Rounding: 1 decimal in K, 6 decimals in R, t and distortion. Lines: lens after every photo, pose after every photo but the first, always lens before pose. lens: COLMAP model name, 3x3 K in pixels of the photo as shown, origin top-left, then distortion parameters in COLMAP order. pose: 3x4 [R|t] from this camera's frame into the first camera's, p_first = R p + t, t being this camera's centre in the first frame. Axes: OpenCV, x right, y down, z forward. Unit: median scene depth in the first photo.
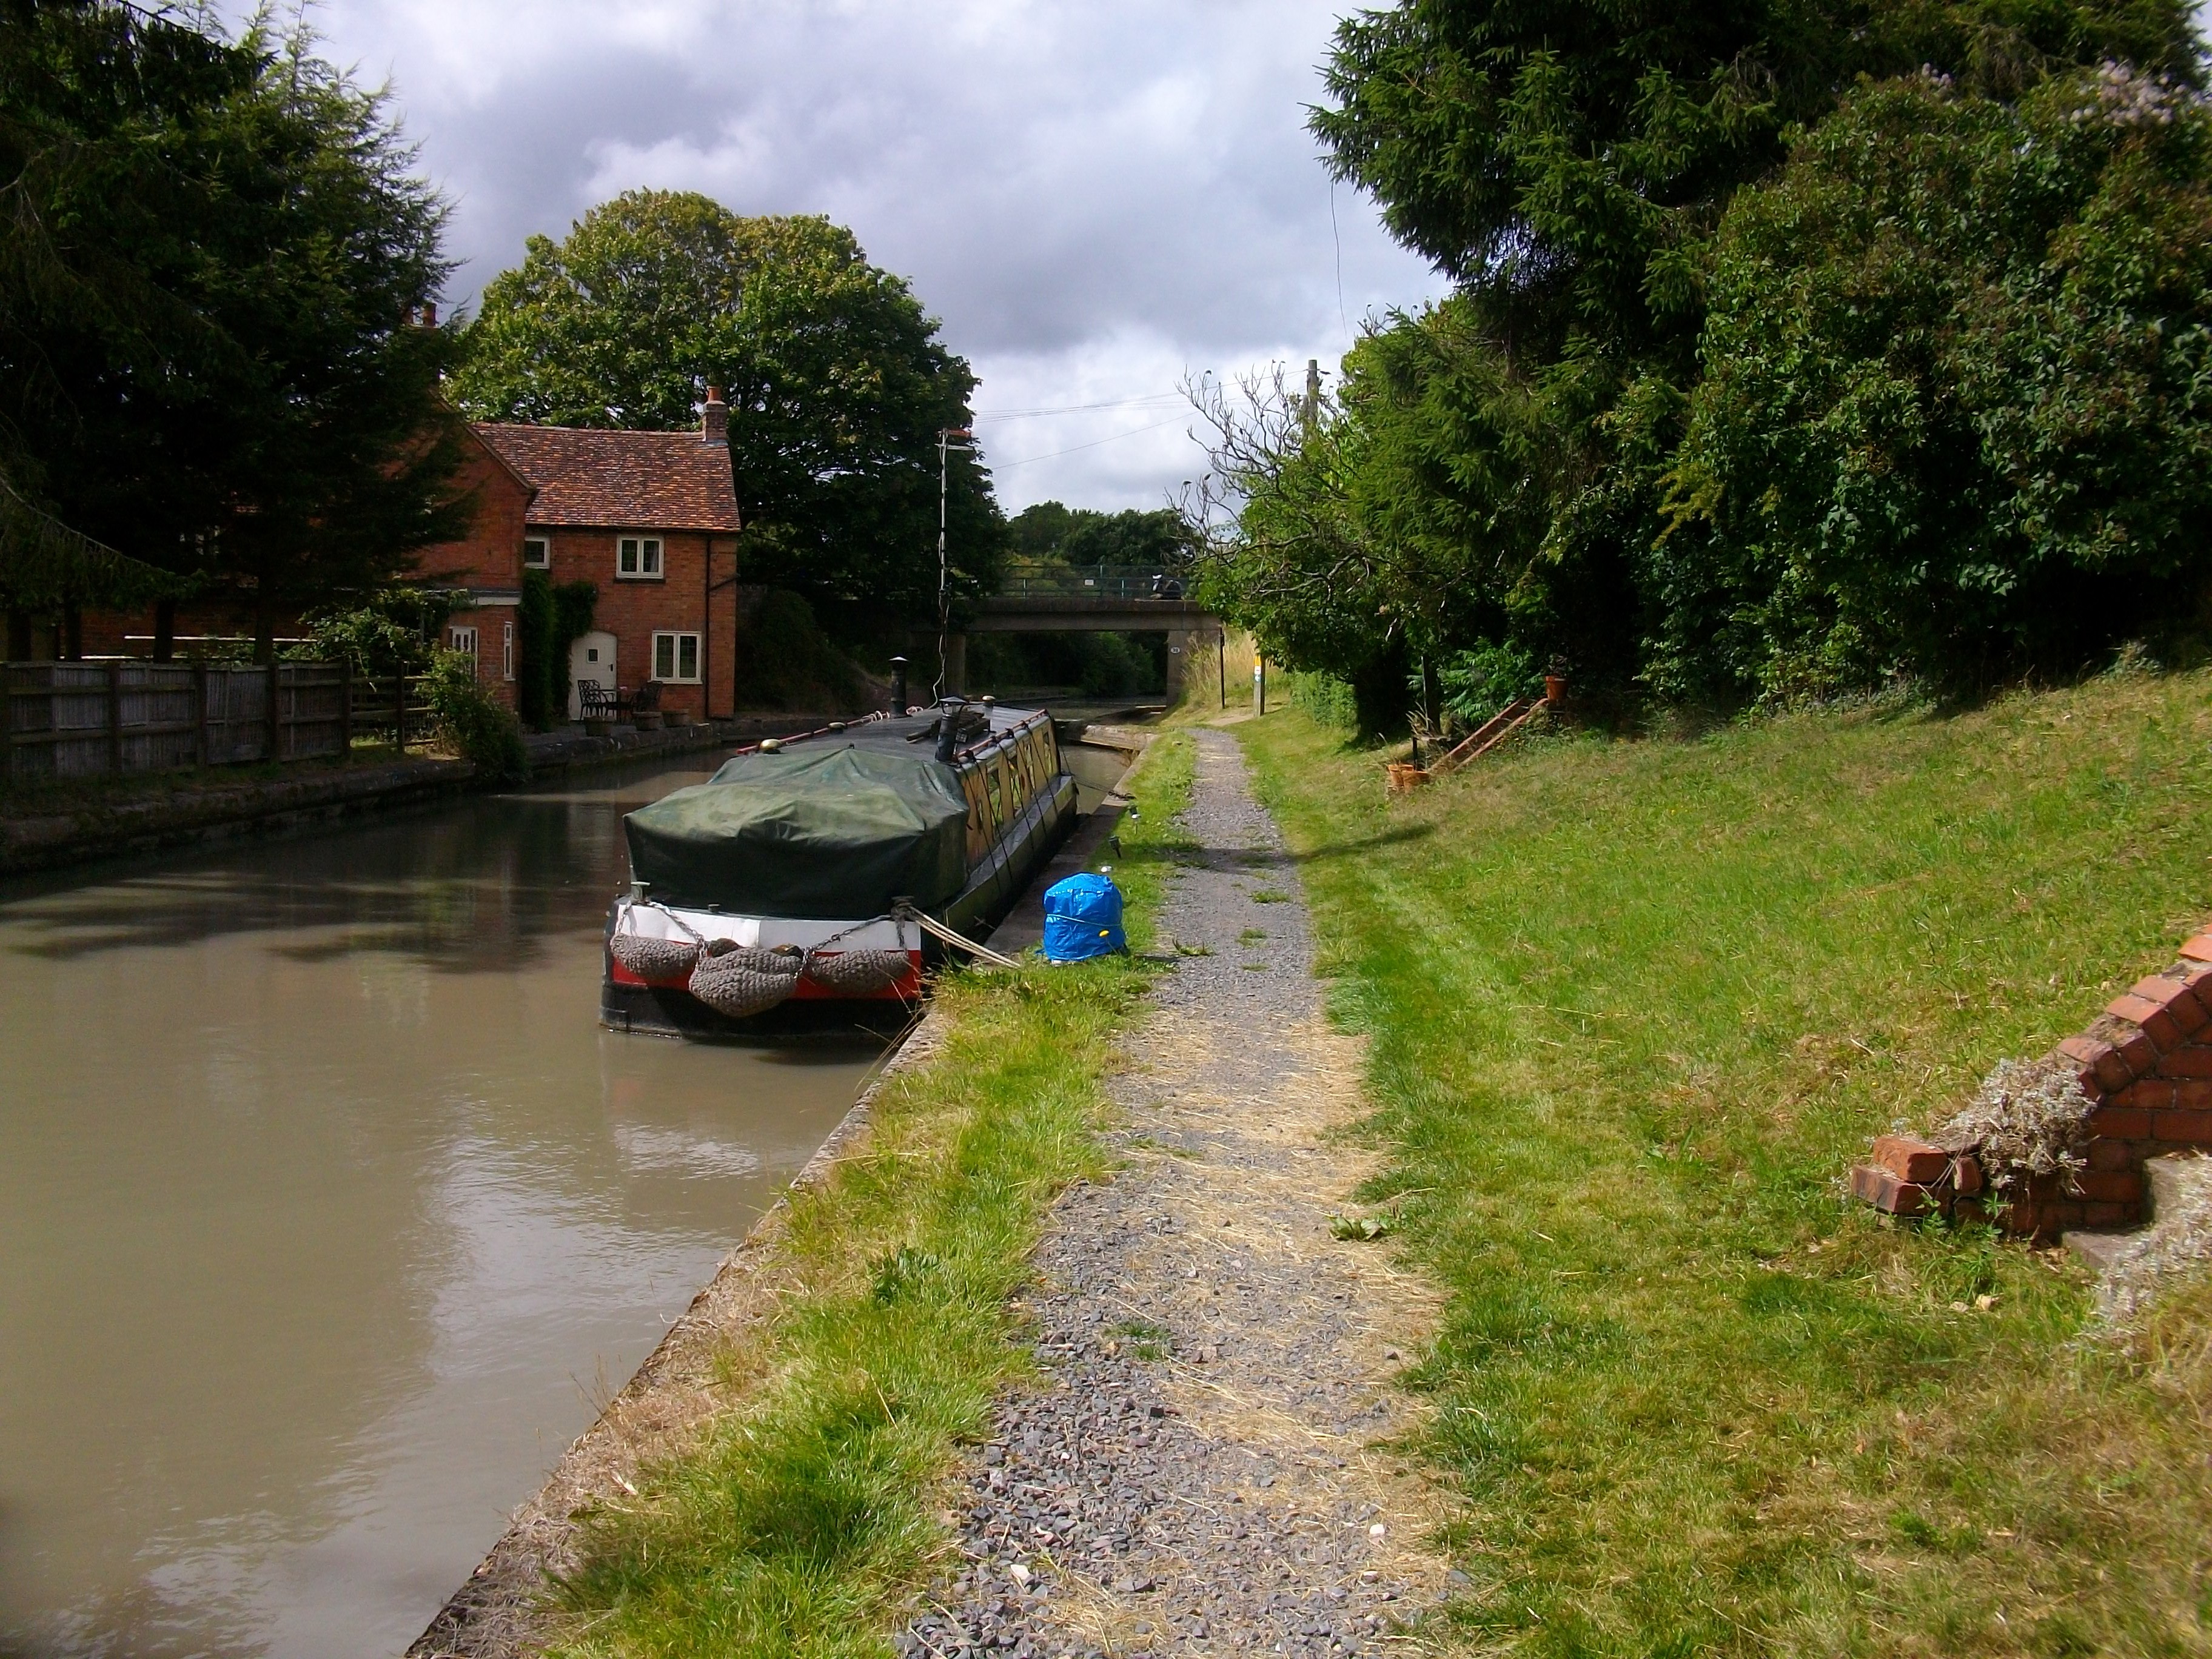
lens RADIAL K [[2111.6, 0, 1121.5], [0, 2111.6, 822.9], [0, 0, 1]] dist [-0.160545, 0.135433]
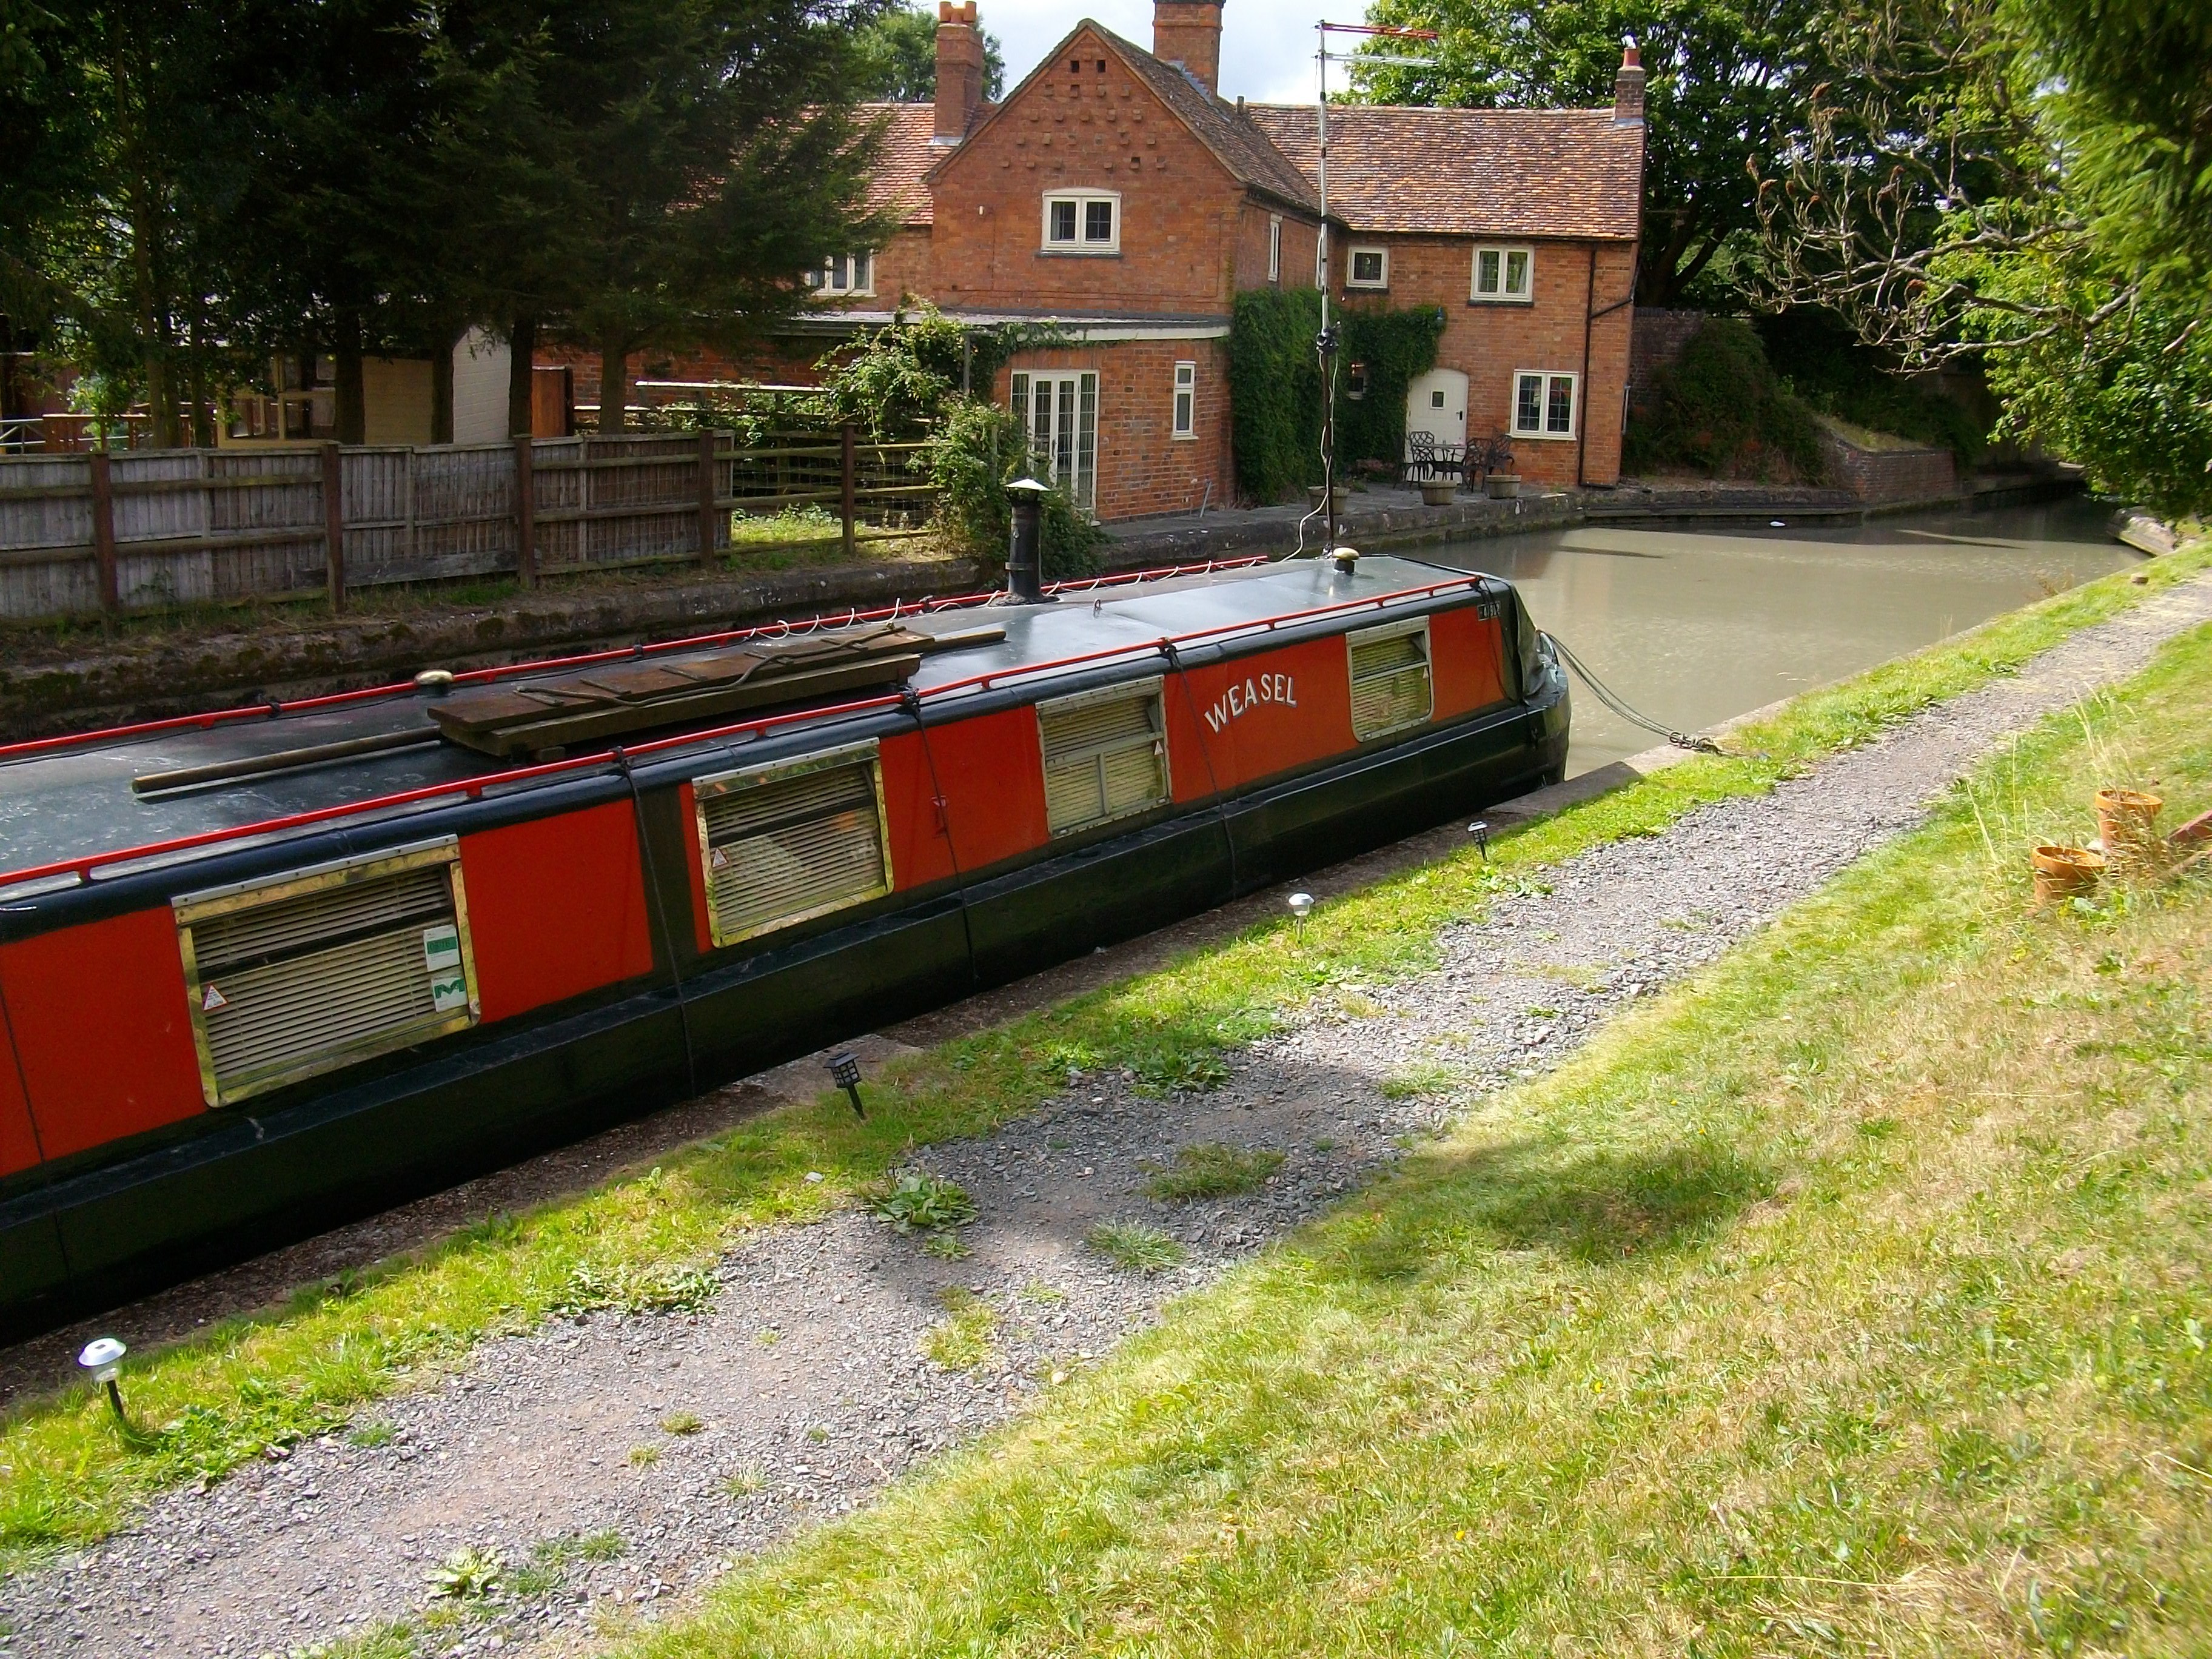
lens RADIAL K [[2111.6, 0, 1121.5], [0, 2111.6, 822.9], [0, 0, 1]] dist [-0.160545, 0.135433]
pose [[0.841580, 0.117389, -0.527222, 0.080358], [-0.047206, 0.988348, 0.144708, -0.030670], [0.538065, -0.096895, 0.837315, 0.257994]]
